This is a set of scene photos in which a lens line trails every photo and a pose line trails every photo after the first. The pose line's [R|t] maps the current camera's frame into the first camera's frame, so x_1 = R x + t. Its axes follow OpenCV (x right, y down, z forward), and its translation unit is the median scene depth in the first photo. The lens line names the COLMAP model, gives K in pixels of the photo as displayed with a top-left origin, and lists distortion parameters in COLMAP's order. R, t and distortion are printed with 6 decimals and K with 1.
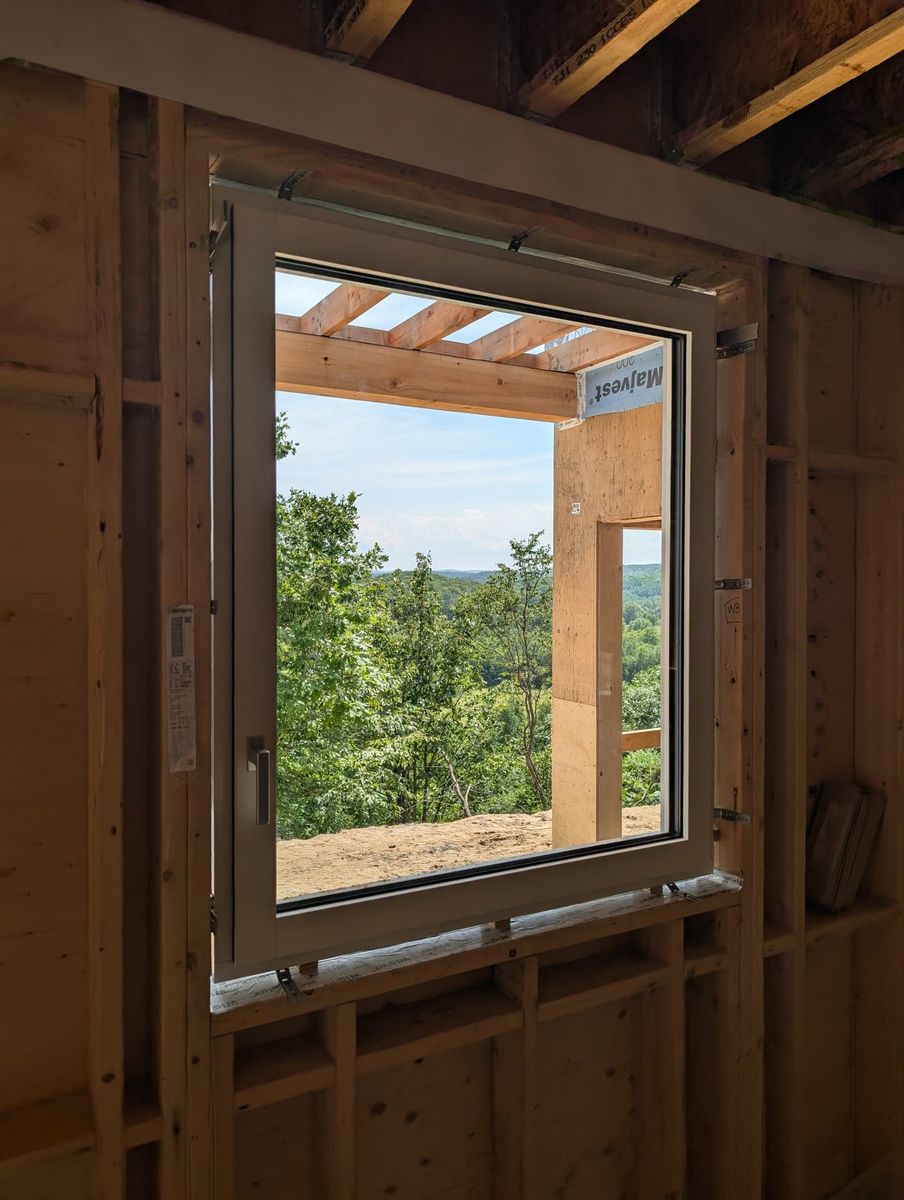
lens RADIAL K [[863.3, 0, 454.6], [0, 863.3, 604.8], [0, 0, 1]] dist [0.030184, -0.006074]
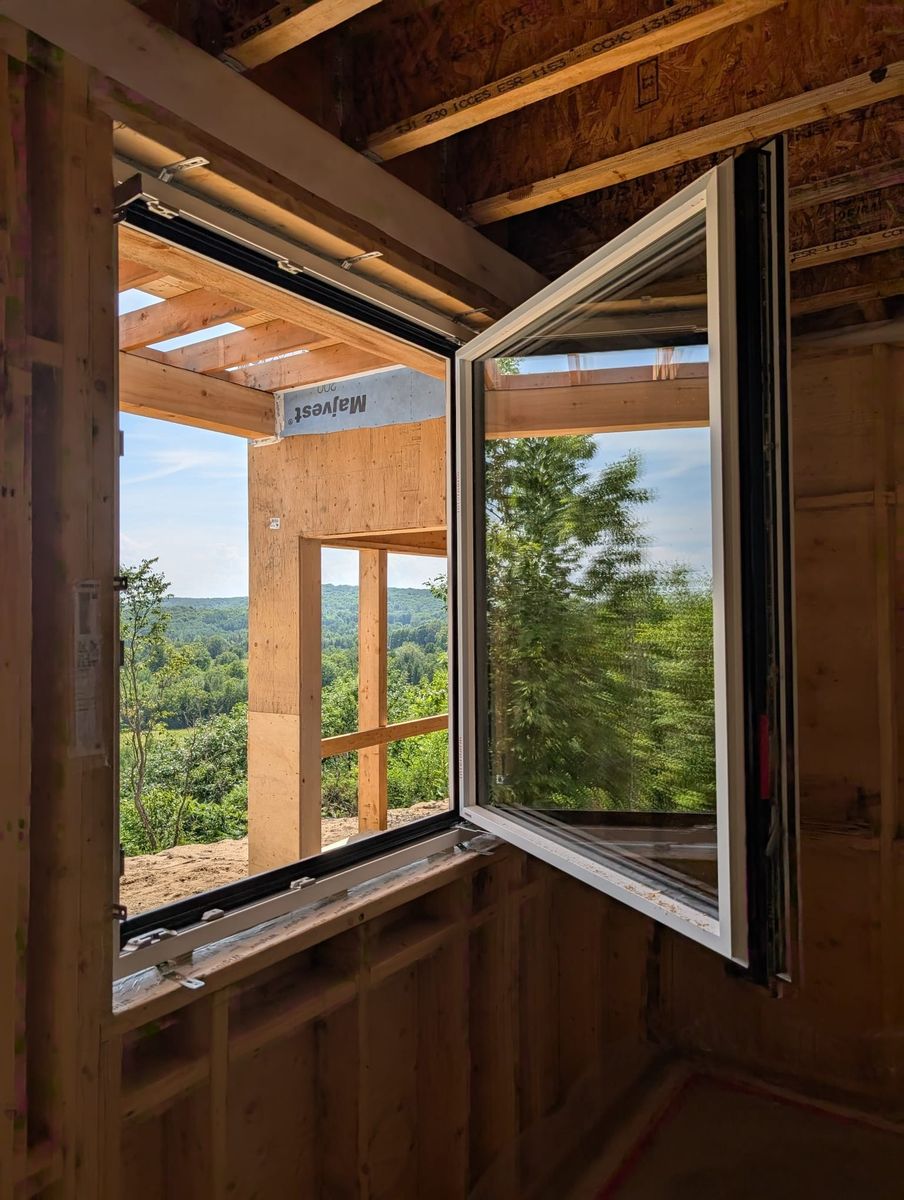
lens RADIAL K [[858.7, 0, 452.0], [0, 858.7, 600.0], [0, 0, 1]] dist [0.029858, -0.020791]
pose [[0.901072, -0.002077, 0.433665, -0.119875], [0.019514, 0.999170, -0.035762, 0.020926], [-0.433231, 0.040687, 0.900364, -0.008182]]
